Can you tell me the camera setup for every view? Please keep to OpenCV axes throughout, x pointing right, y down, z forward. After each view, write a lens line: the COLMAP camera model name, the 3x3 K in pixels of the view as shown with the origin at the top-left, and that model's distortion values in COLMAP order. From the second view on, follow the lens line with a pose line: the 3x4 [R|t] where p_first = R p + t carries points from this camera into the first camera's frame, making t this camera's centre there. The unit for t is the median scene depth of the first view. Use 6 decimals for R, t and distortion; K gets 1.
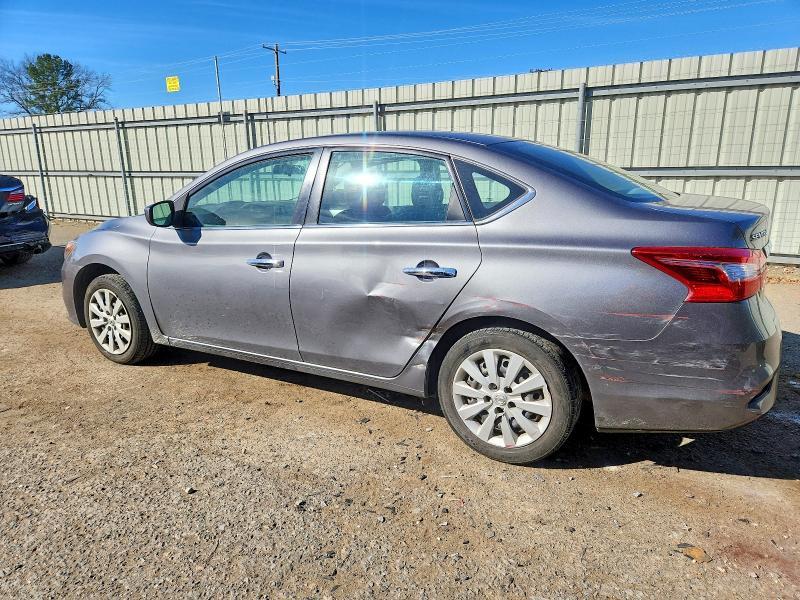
lens RADIAL K [[565.7, 0, 413.8], [0, 565.7, 299.5], [0, 0, 1]] dist [0.095779, -0.098548]
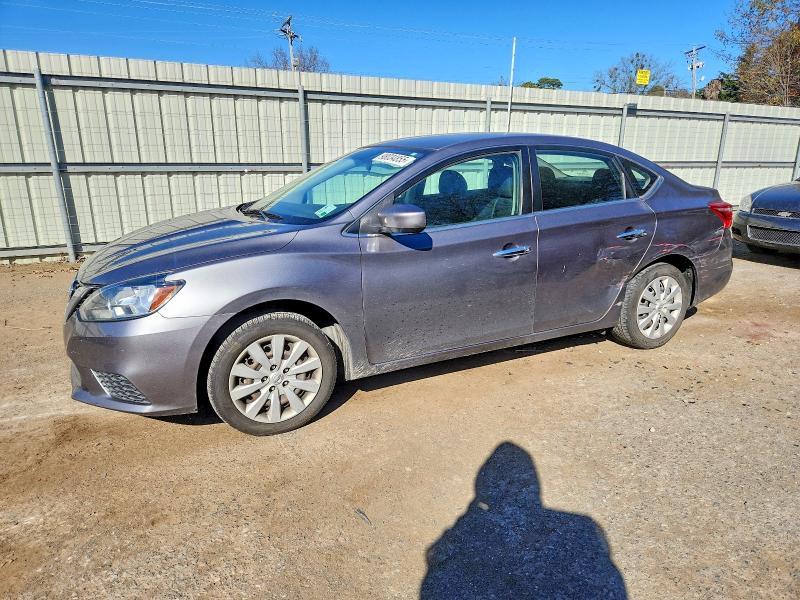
lens RADIAL K [[518.3, 0, 398.9], [0, 518.3, 328.3], [0, 0, 1]] dist [0.003995, -0.001633]
pose [[0.548600, -0.249074, 0.798123, -0.583729], [0.183894, 0.967165, 0.175426, -0.066100], [-0.815611, 0.050531, 0.576390, 0.312577]]
